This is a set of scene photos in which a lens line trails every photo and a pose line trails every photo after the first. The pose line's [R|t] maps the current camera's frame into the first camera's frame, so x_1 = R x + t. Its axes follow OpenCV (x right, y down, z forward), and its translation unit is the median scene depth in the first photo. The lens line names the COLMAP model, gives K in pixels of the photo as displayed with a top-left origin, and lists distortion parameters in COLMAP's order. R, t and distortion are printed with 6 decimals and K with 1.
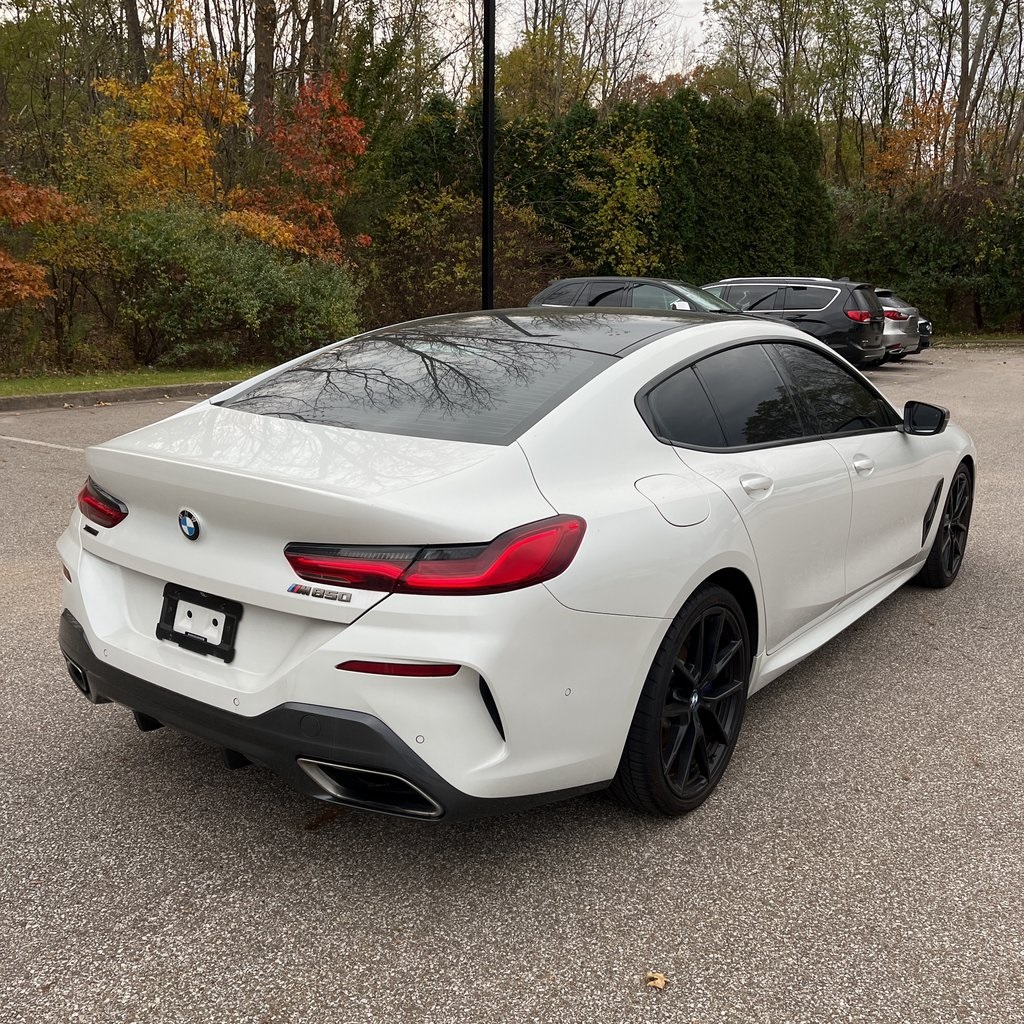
lens RADIAL K [[1025.8, 0, 512.0], [0, 1025.8, 512.0], [0, 0, 1]] dist [0.031159, -0.023843]
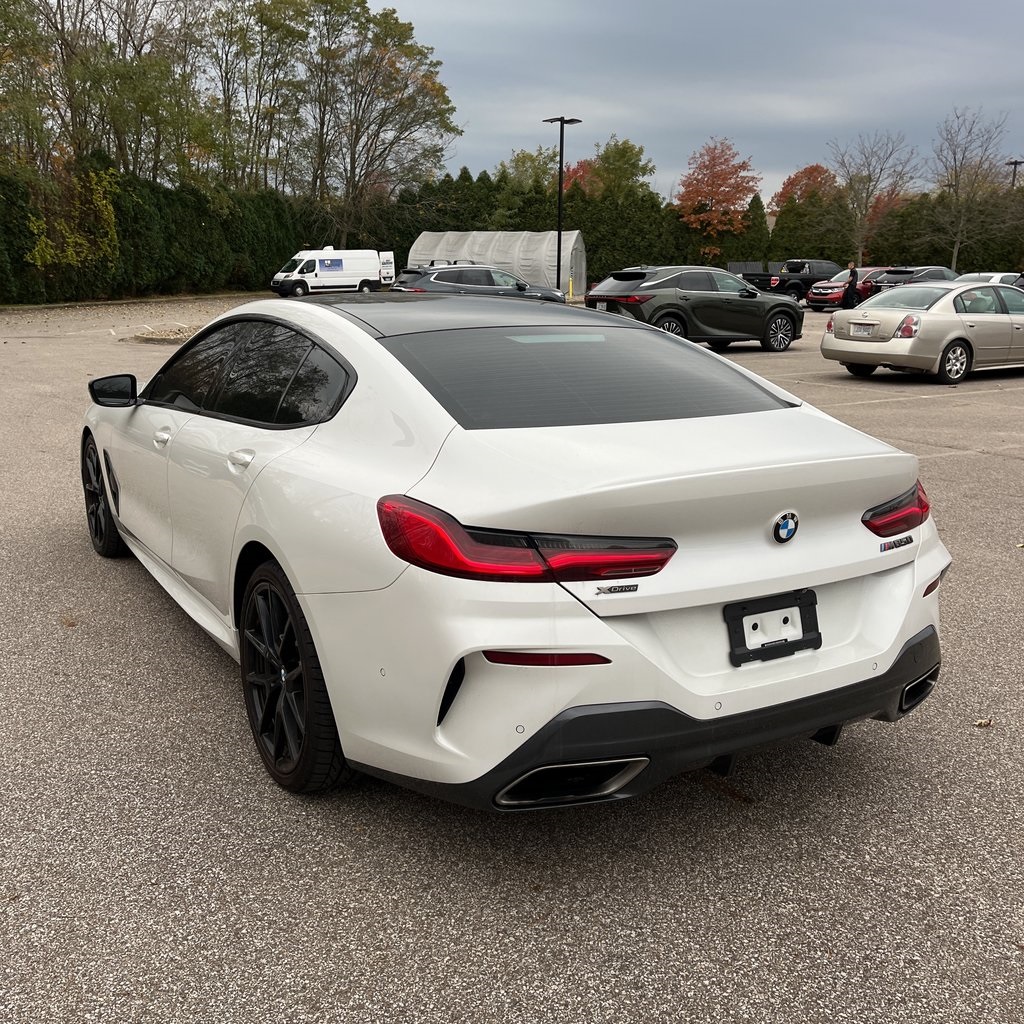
lens RADIAL K [[1025.8, 0, 512.0], [0, 1025.8, 512.0], [0, 0, 1]] dist [0.031159, -0.023843]
pose [[0.403713, -0.218775, 0.888343, -1.262929], [0.195390, 0.969203, 0.149892, -0.195094], [-0.893778, 0.113060, 0.434026, 0.803290]]
